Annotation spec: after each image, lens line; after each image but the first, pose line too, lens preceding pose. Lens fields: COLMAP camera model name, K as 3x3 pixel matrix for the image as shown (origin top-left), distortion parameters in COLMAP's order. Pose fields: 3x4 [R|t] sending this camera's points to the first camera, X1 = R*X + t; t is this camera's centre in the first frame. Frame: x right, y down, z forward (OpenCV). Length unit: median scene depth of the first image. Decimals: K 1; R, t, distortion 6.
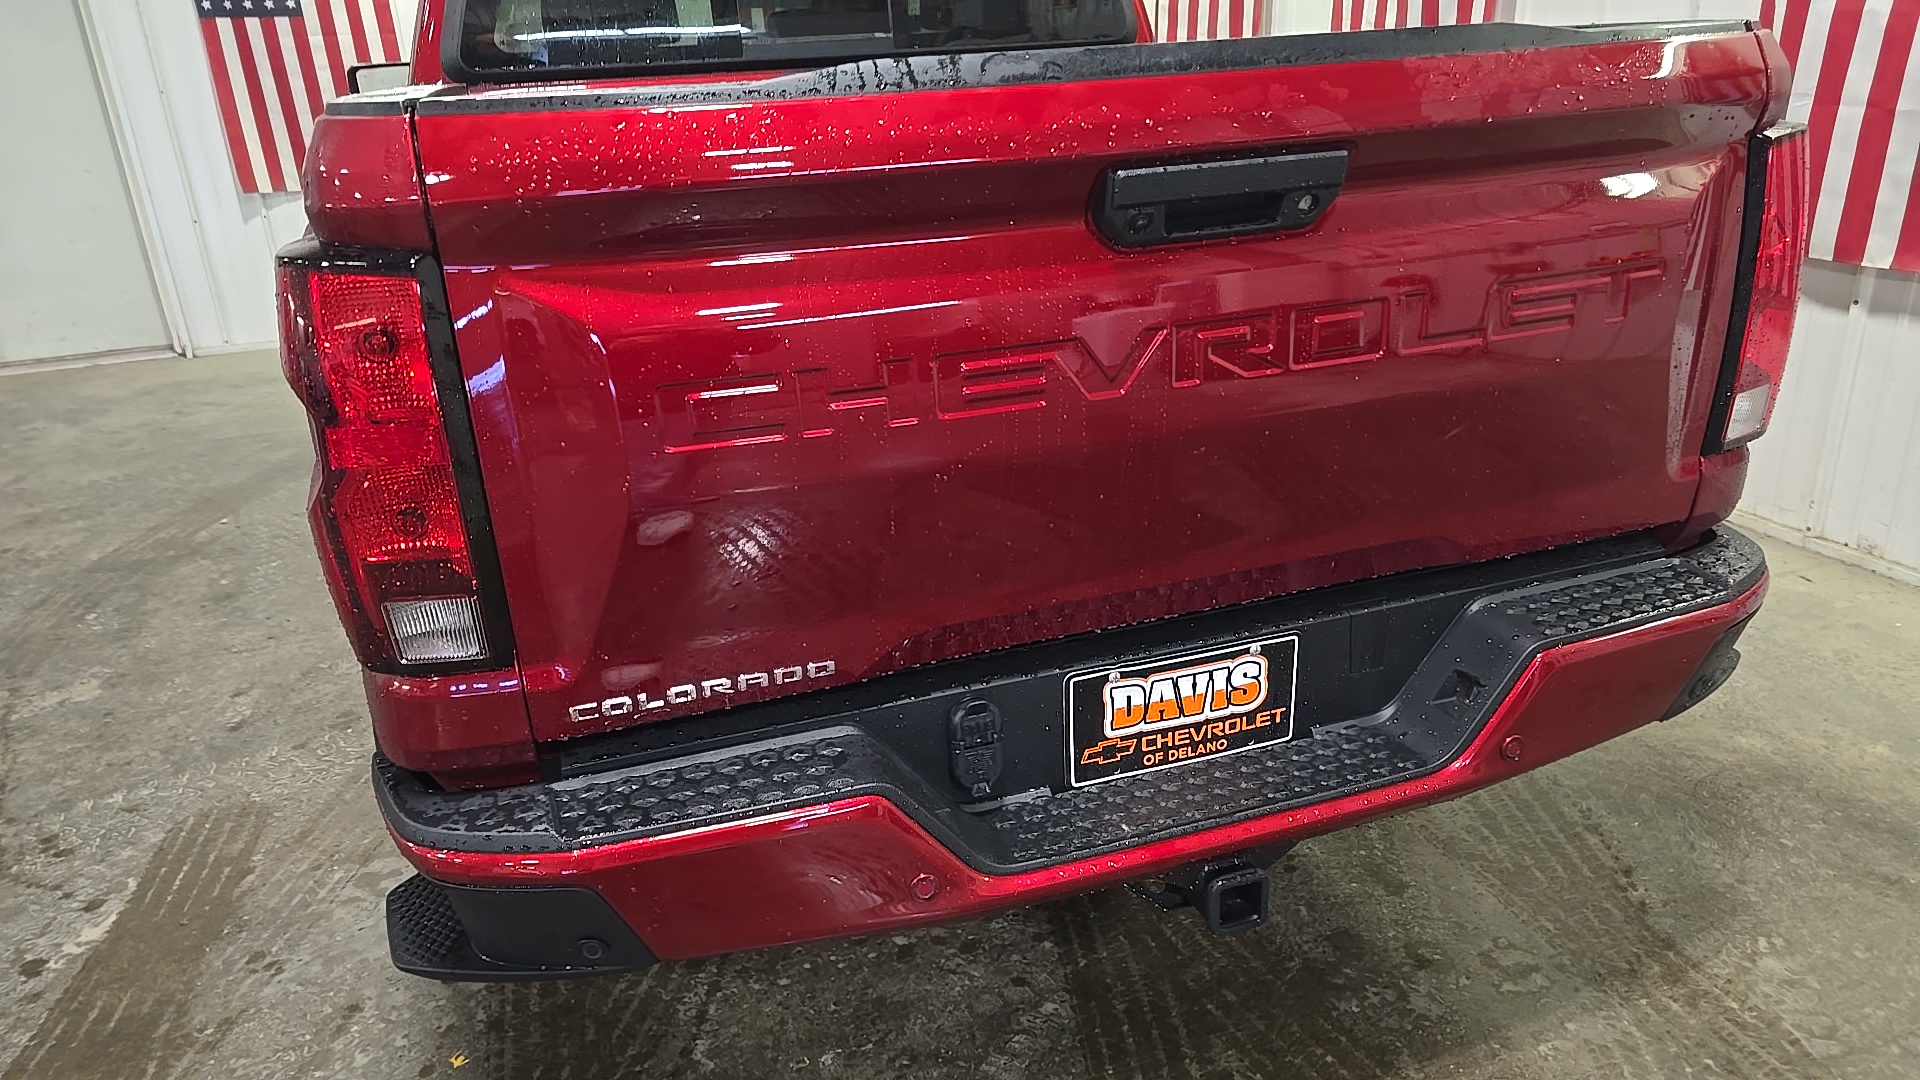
lens RADIAL K [[1271.8, 0, 968.8], [0, 1271.8, 556.4], [0, 0, 1]] dist [0.043909, -0.030981]
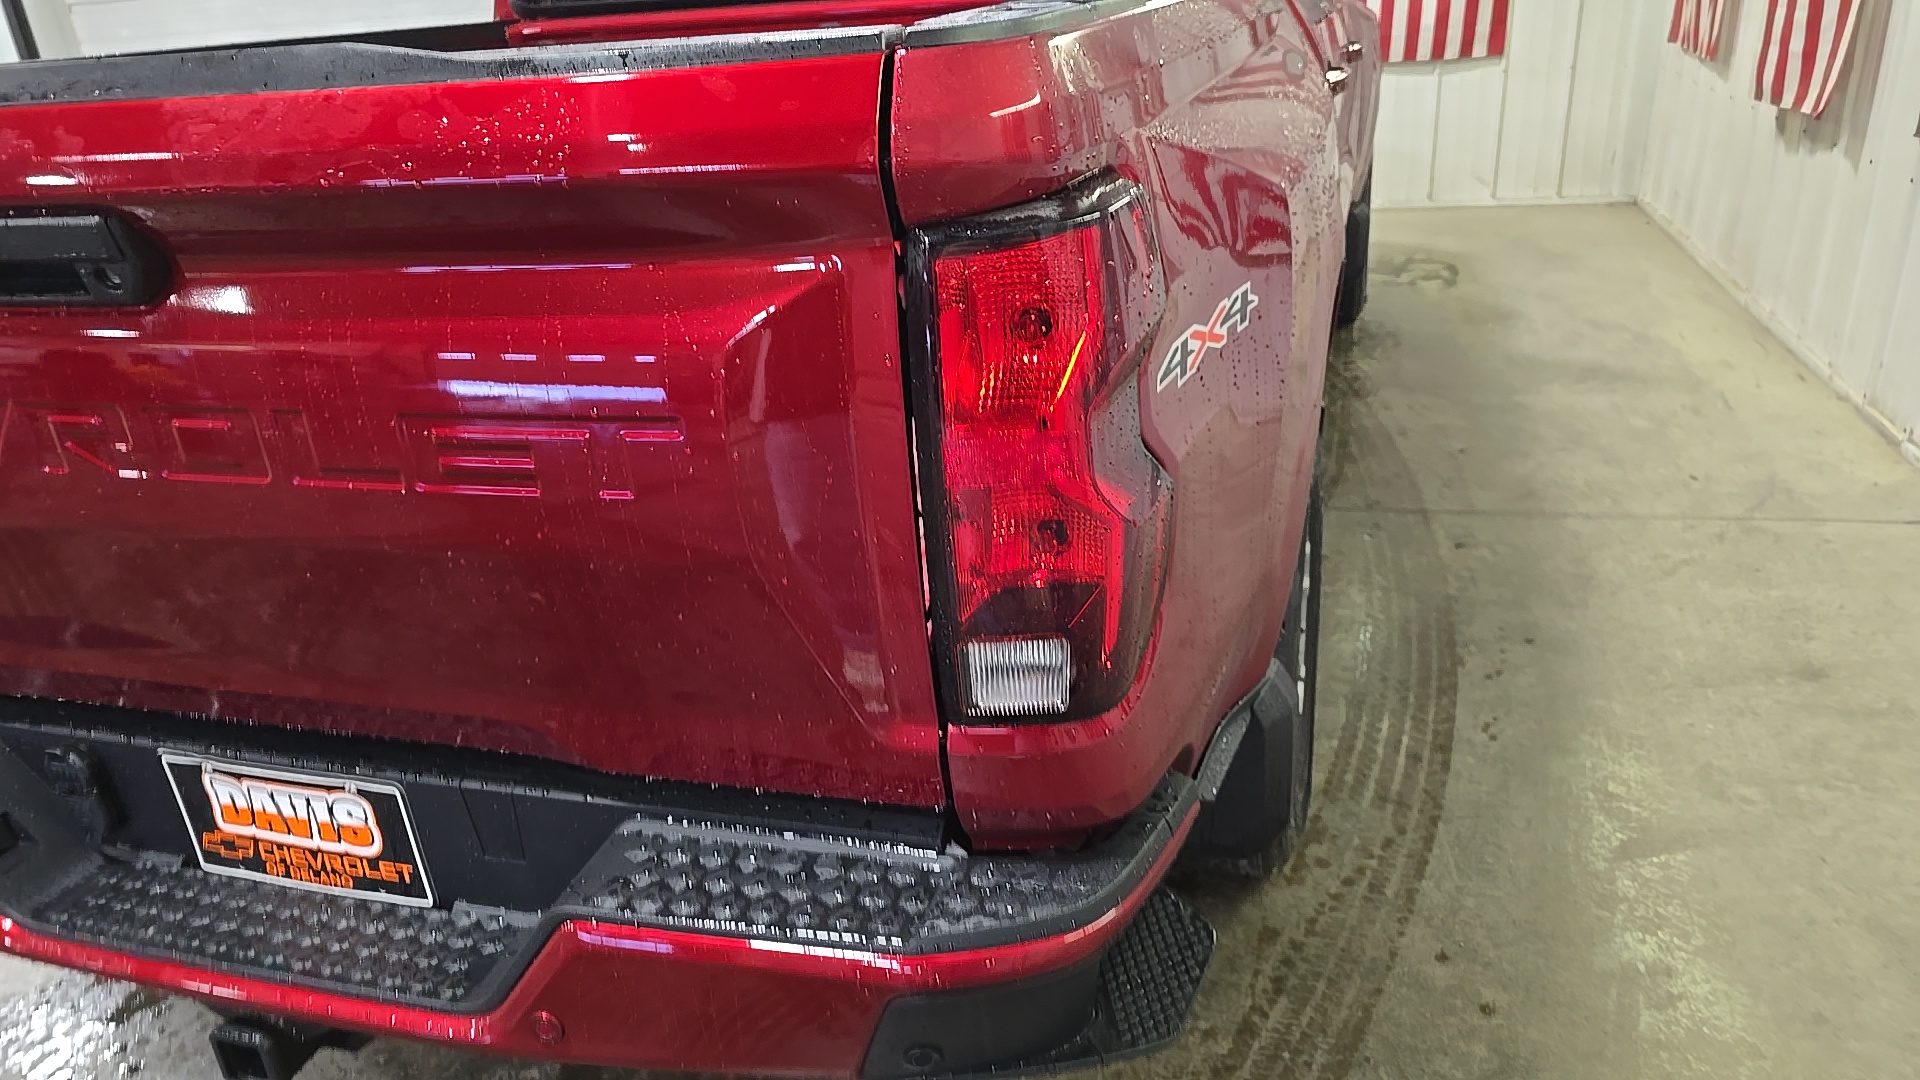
lens RADIAL K [[1271.8, 0, 959.7], [0, 1271.8, 545.5], [0, 0, 1]] dist [0.043909, -0.030981]
pose [[0.816270, 0.221446, -0.533540, 0.964464], [-0.190314, 0.975132, 0.113566, -0.253759], [0.545421, 0.008840, 0.838116, 0.516790]]
